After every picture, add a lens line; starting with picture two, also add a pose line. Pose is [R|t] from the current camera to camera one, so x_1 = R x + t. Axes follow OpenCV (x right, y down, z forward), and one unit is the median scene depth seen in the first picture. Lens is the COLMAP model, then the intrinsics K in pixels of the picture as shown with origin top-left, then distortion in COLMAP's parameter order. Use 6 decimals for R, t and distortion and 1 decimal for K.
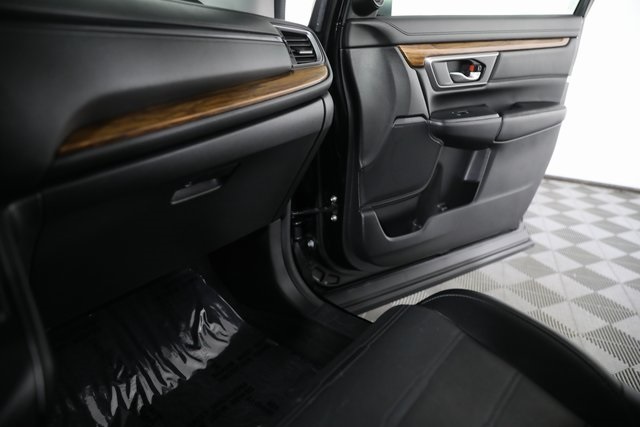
lens RADIAL K [[431.9, 0, 321.3], [0, 431.9, 217.6], [0, 0, 1]] dist [-0.105828, 0.068959]
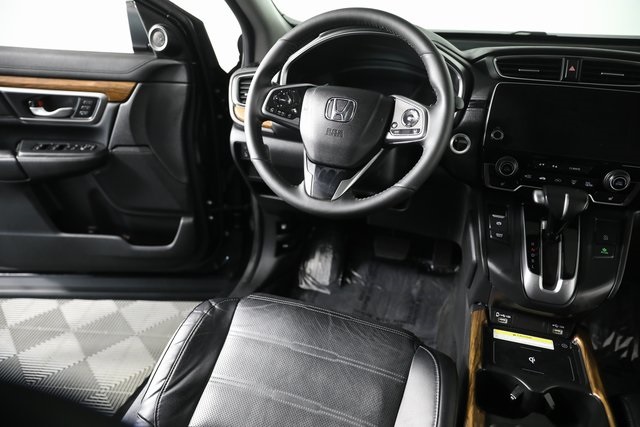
lens RADIAL K [[431.9, 0, 319.4], [0, 431.9, 212.4], [0, 0, 1]] dist [-0.105828, 0.068959]
pose [[0.295686, 0.421499, -0.857268, 0.184288], [-0.342561, 0.884496, 0.316732, -0.046050], [0.891752, 0.200013, 0.405922, -0.412732]]
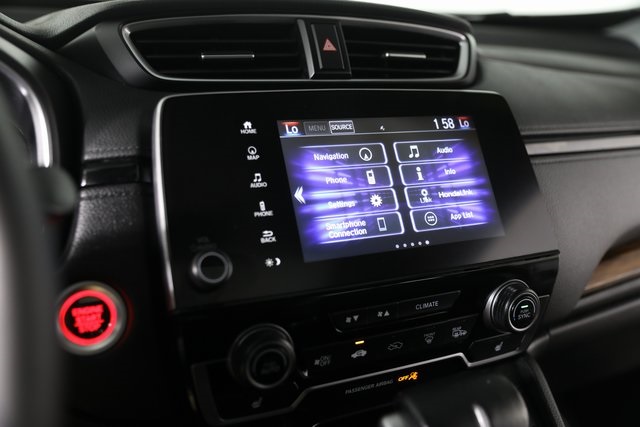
lens RADIAL K [[590.2, 0, 319.5], [0, 590.2, 215.0], [0, 0, 1]] dist [-0.004527, 0.000000]
pose [[0.878272, 0.184582, -0.441098, -0.213024], [-0.207119, 0.978311, -0.003010, -0.073466], [0.430976, 0.094004, 0.897454, -0.132003]]
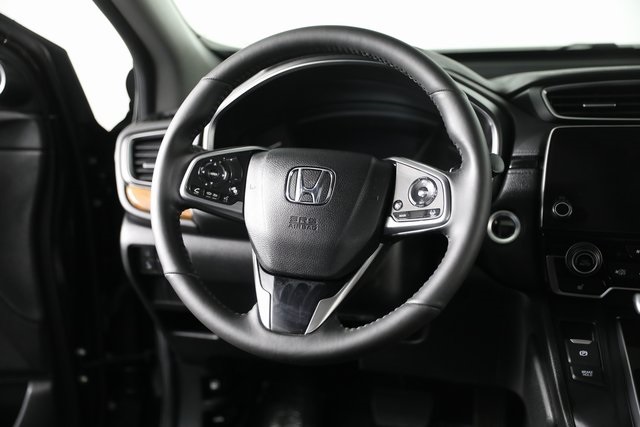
lens RADIAL K [[737.2, 0, 320.0], [0, 737.2, 213.1], [0, 0, 1]] dist [0.029231, 0.000000]
pose [[0.391309, 0.236823, -0.889265, 0.197726], [-0.303169, 0.945552, 0.118407, -0.049267], [0.868888, 0.223264, 0.441800, -0.444305]]
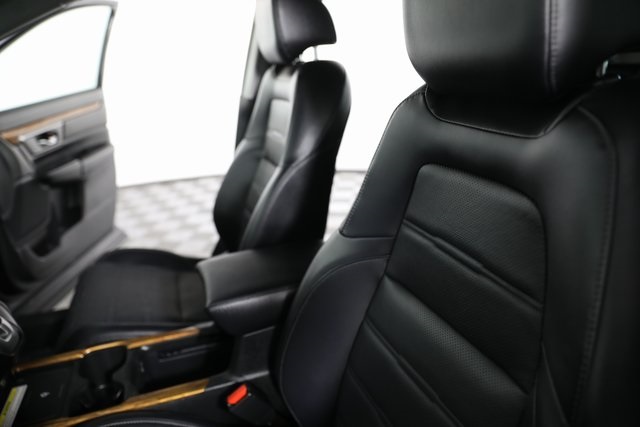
lens RADIAL K [[431.9, 0, 314.4], [0, 431.9, 208.6], [0, 0, 1]] dist [-0.105828, 0.068959]
pose [[0.542552, -0.303830, 0.783150, -0.405103], [0.348427, 0.929712, 0.119306, 0.043575], [-0.764353, 0.208141, 0.610280, -0.624633]]
